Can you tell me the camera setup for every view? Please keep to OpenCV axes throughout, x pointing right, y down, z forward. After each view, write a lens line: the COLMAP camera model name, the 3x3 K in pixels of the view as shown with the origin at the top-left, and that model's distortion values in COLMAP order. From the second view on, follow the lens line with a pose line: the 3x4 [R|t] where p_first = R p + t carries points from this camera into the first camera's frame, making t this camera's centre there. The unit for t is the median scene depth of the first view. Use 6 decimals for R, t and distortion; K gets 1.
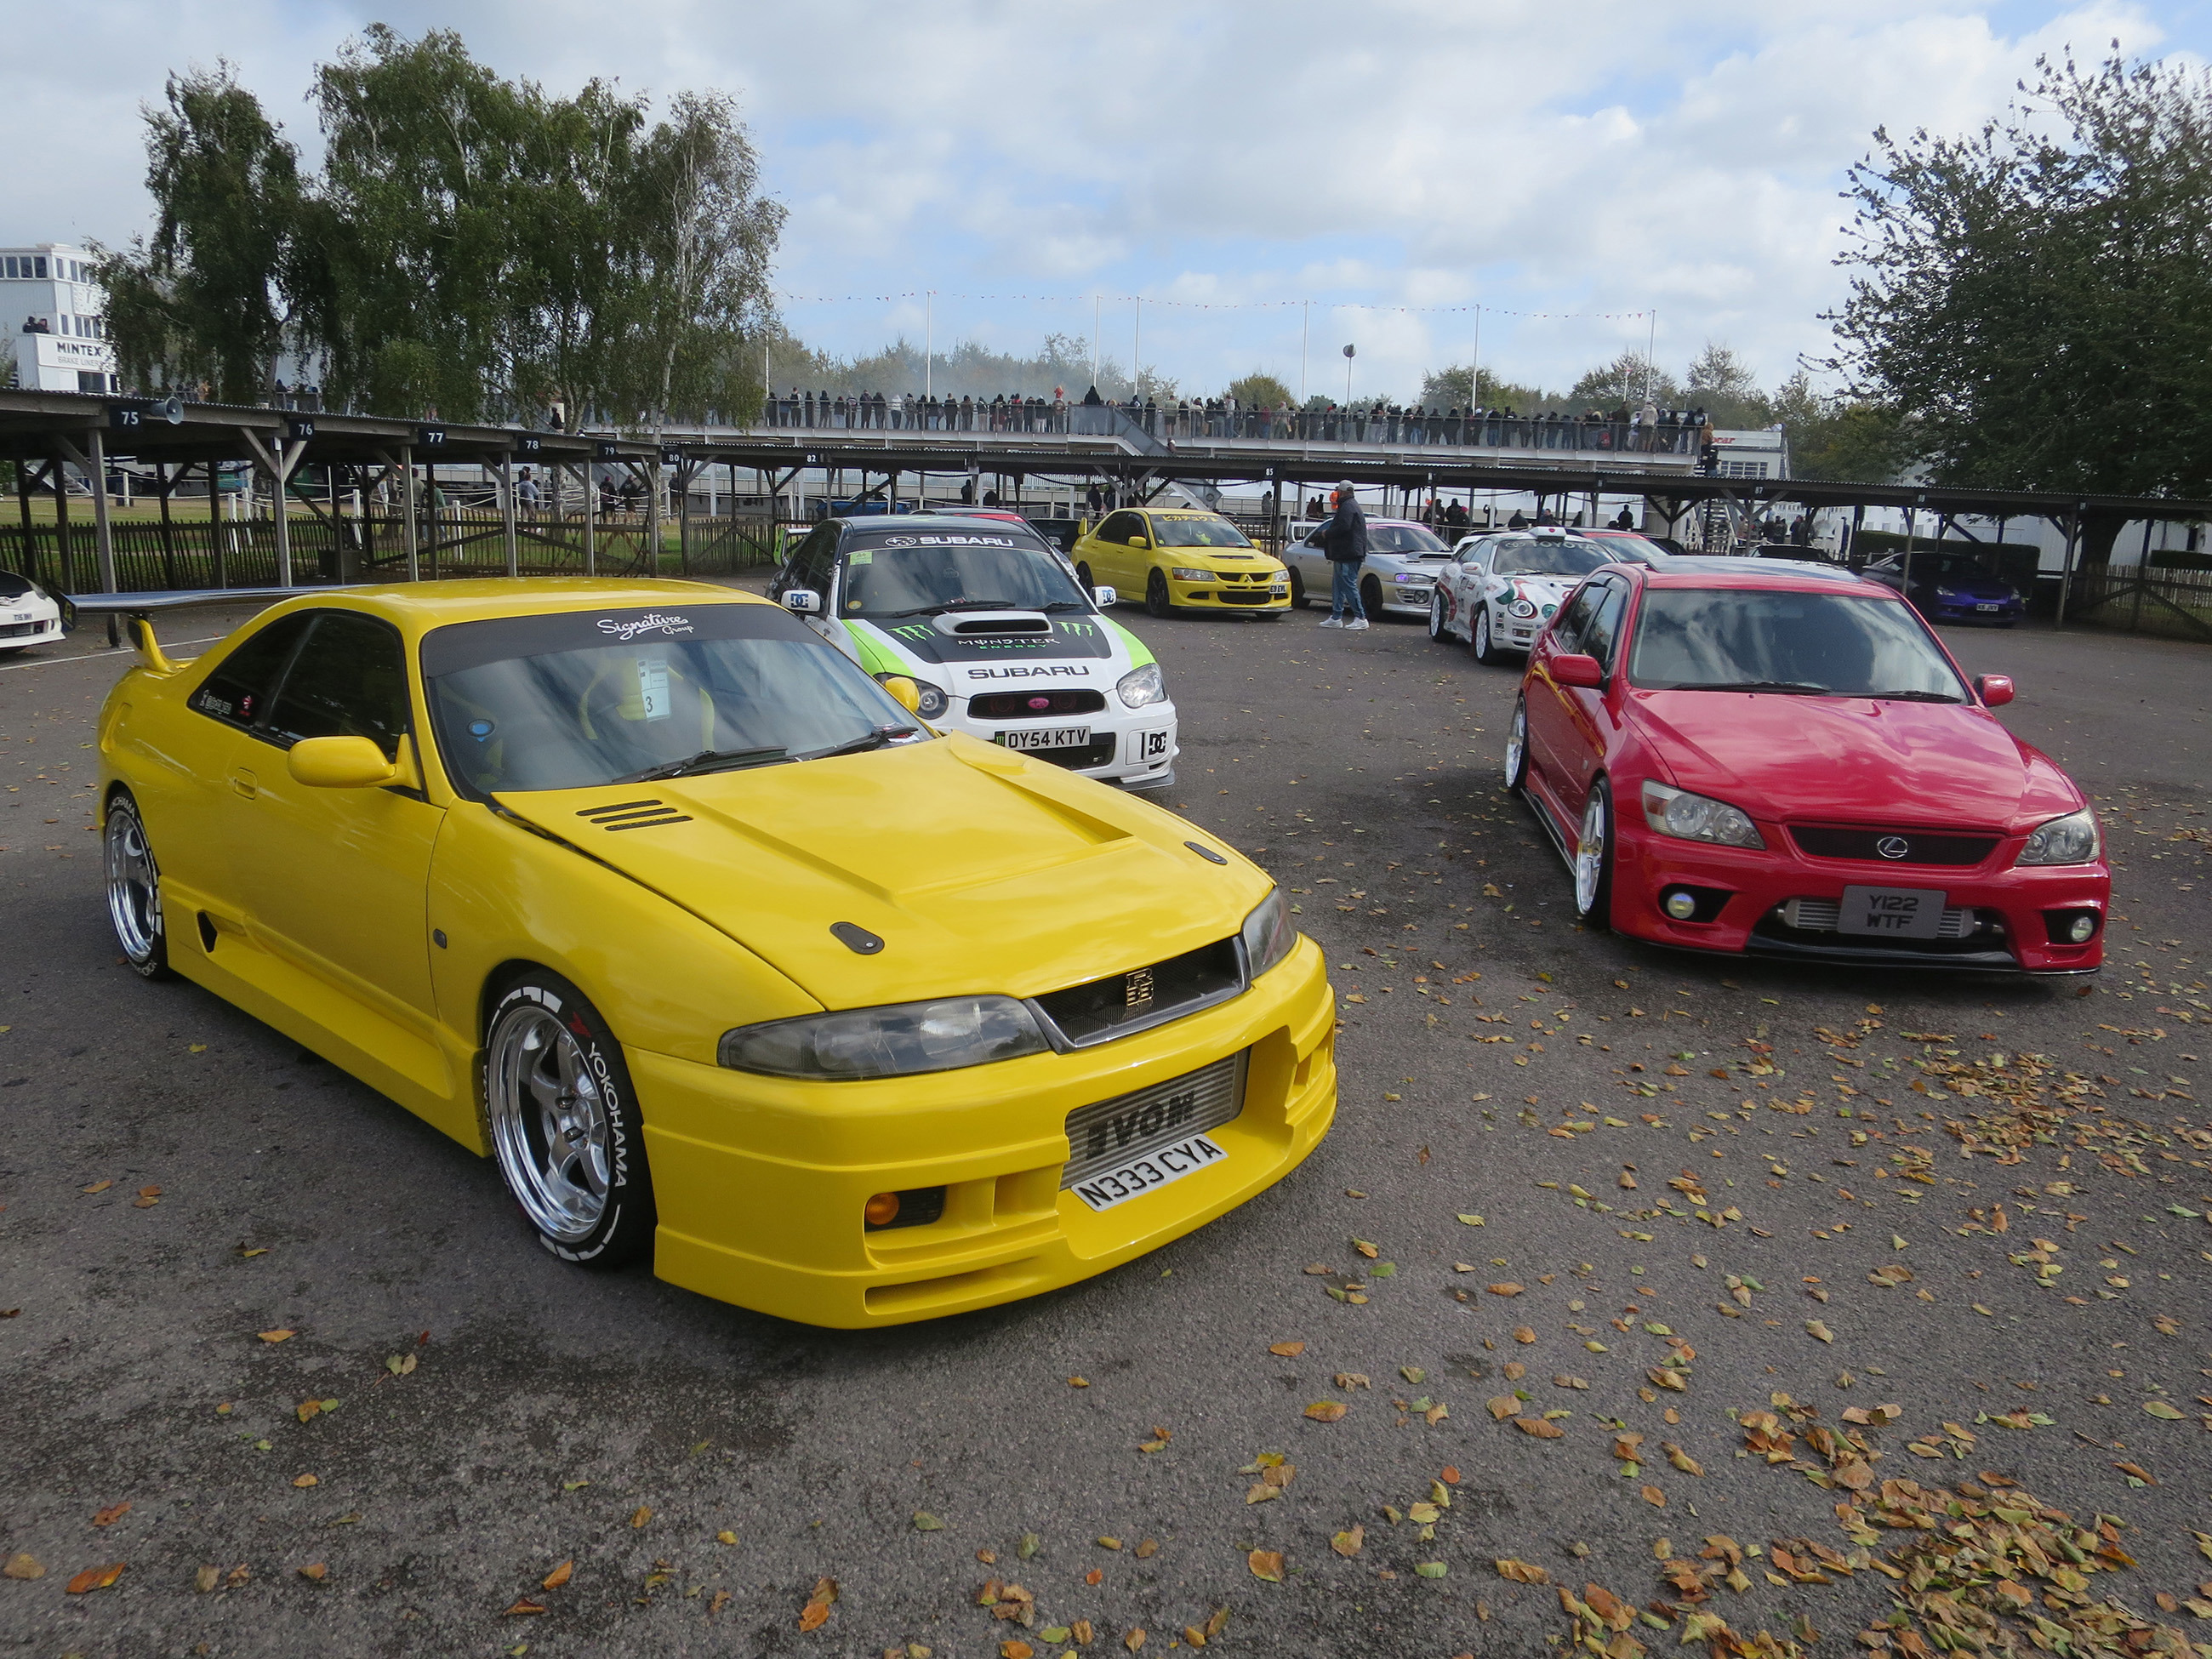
lens RADIAL K [[1745.1, 0, 1106.0], [0, 1745.1, 829.5], [0, 0, 1]] dist [-0.053229, 0.110409]
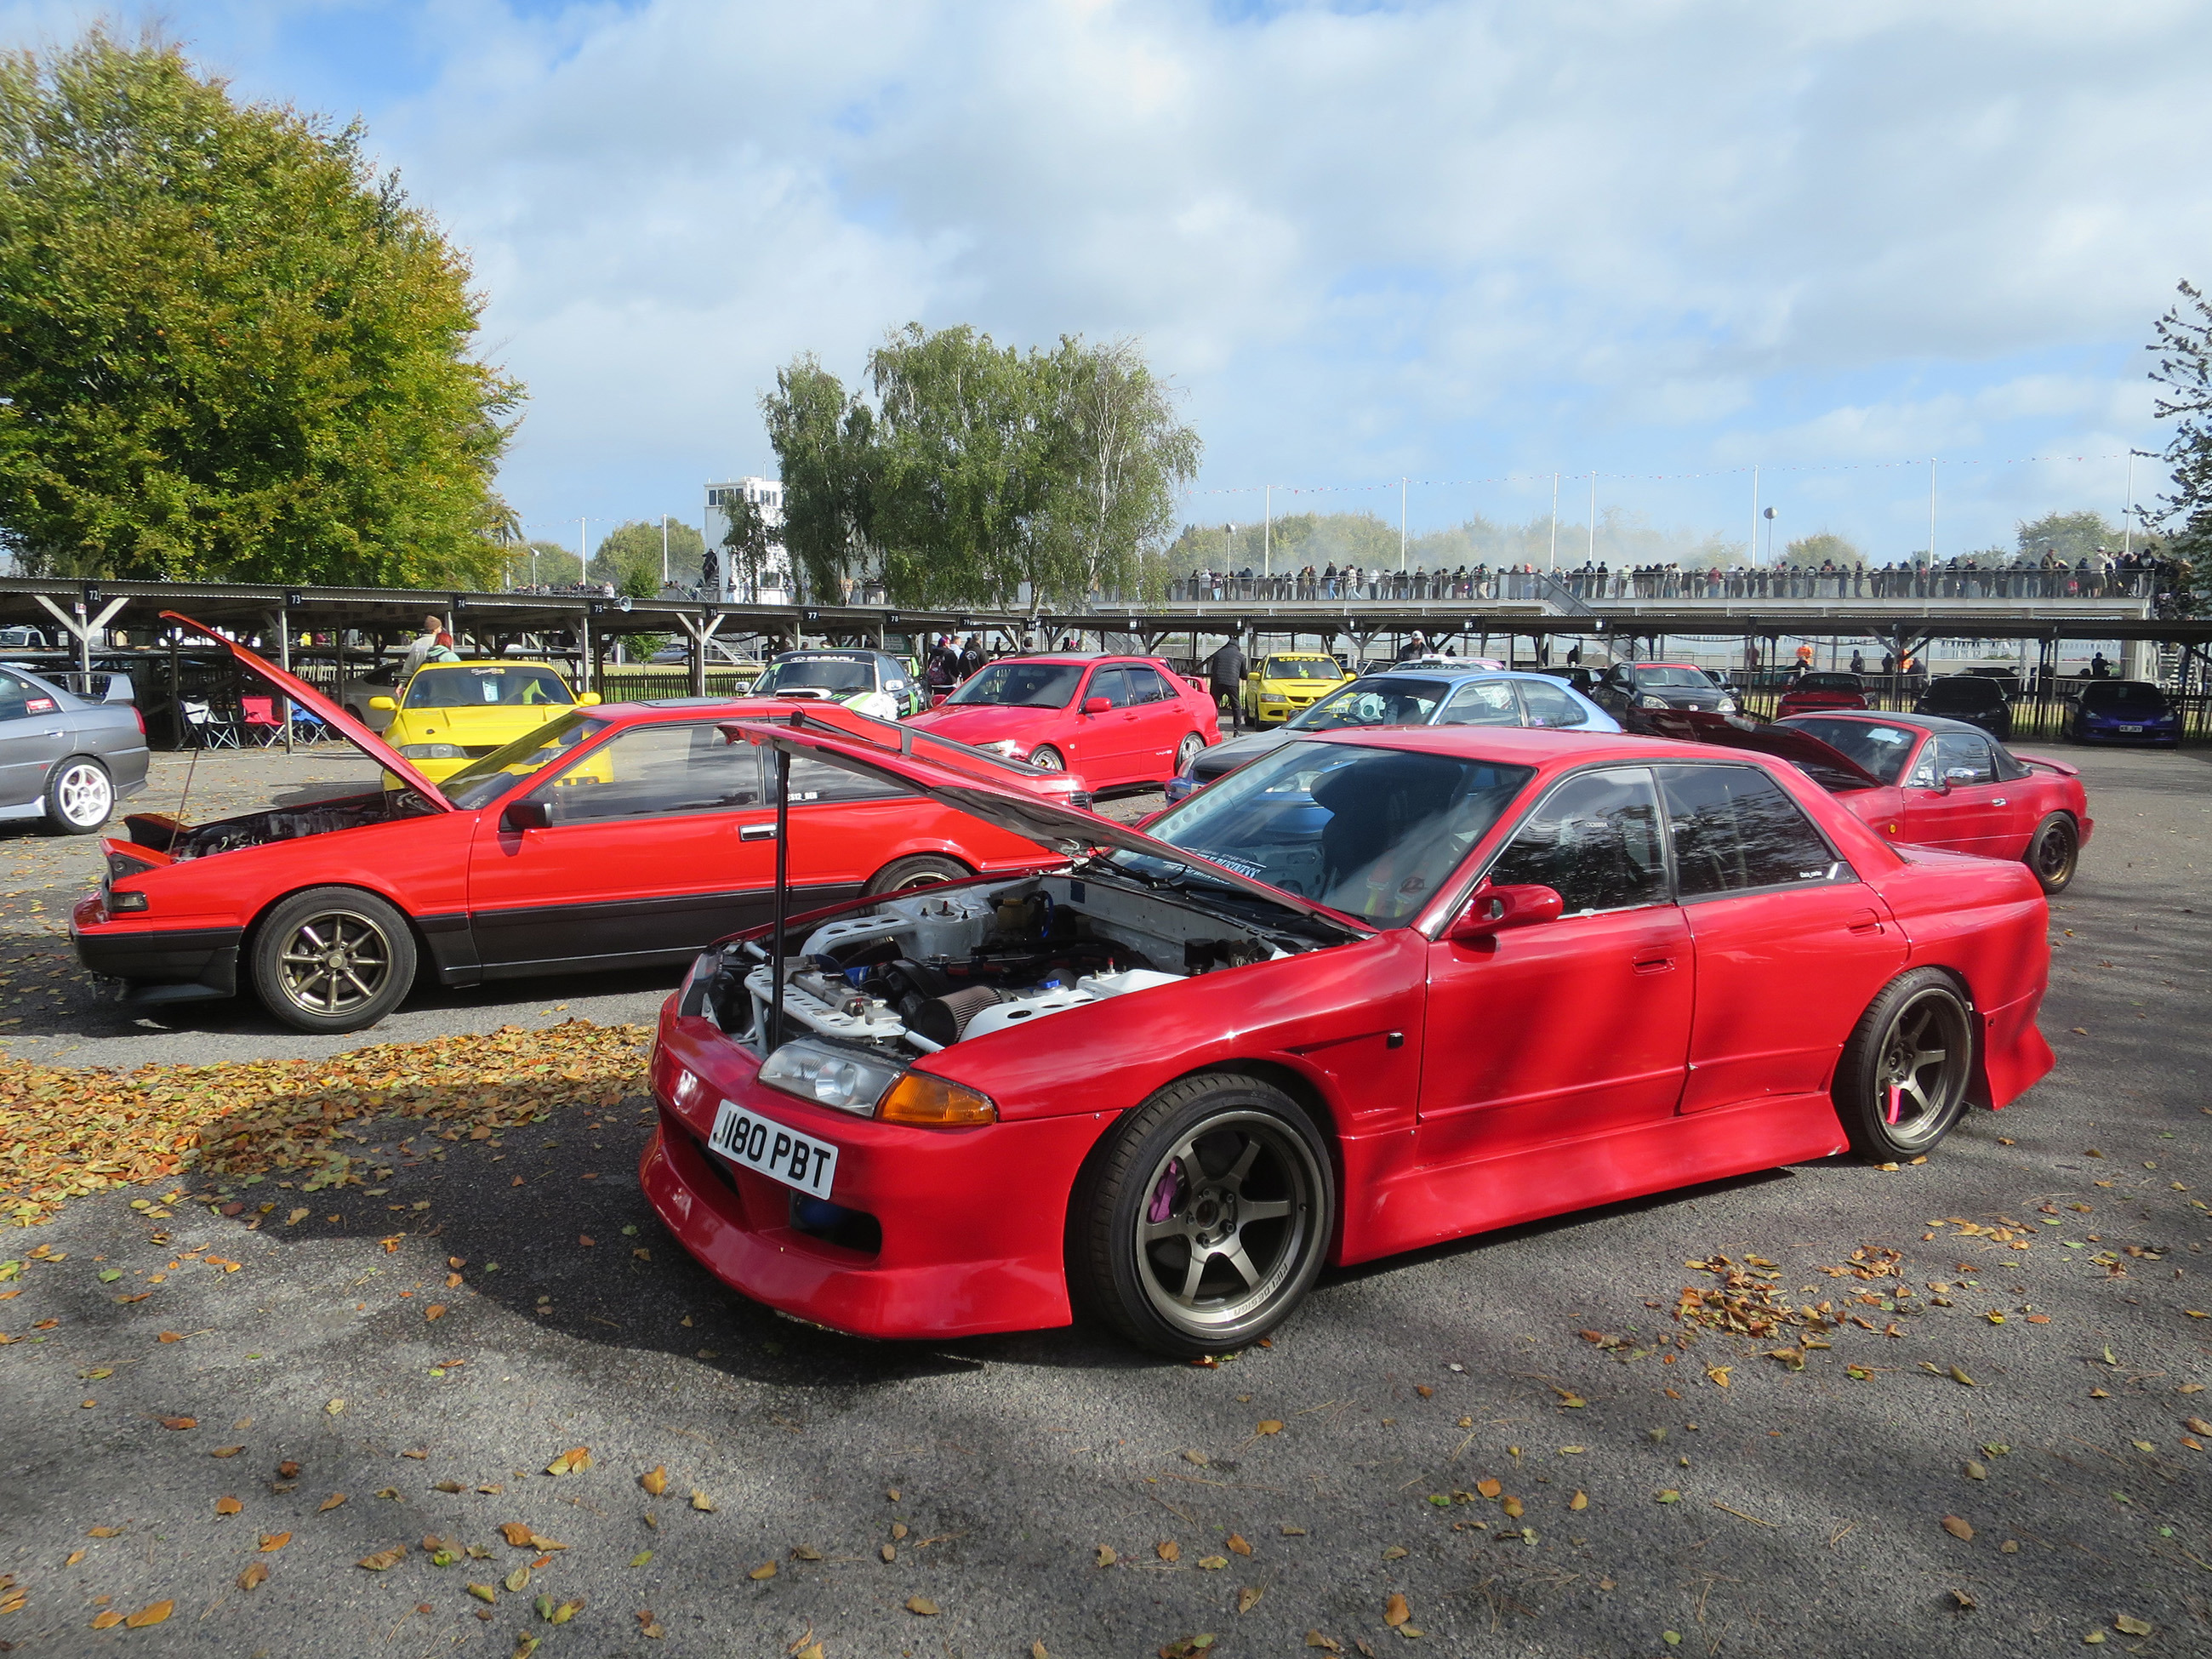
lens RADIAL K [[1745.1, 0, 1106.0], [0, 1745.1, 829.5], [0, 0, 1]] dist [-0.053229, 0.110409]
pose [[0.932084, 0.014154, -0.361966, 0.188754], [-0.049019, 0.994973, -0.087320, 0.036874], [0.358911, 0.099133, 0.928092, -0.138691]]
